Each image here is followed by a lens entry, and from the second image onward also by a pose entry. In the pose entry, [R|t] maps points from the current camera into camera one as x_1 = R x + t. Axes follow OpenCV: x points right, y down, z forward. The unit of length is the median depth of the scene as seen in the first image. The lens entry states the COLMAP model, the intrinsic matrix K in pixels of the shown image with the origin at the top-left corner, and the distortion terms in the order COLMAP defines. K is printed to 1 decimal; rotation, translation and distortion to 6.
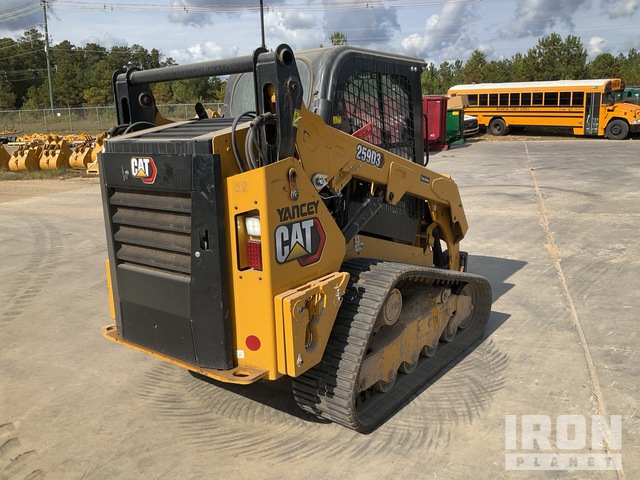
lens RADIAL K [[485.1, 0, 320.0], [0, 485.1, 240.0], [0, 0, 1]] dist [0.006440, 0.000093]
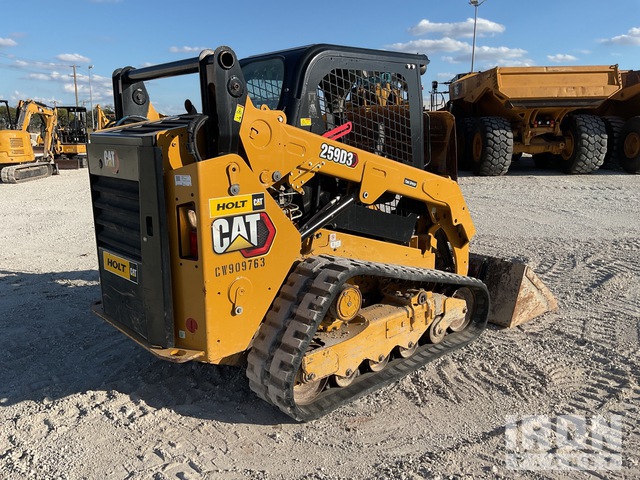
lens RADIAL K [[485.1, 0, 320.0], [0, 485.1, 240.0], [0, 0, 1]] dist [0.006440, 0.000093]
pose [[0.989258, 0.060103, -0.133256, 0.260902], [-0.058585, 0.998165, 0.015289, -0.010441], [0.133930, -0.007318, 0.990964, -0.016314]]
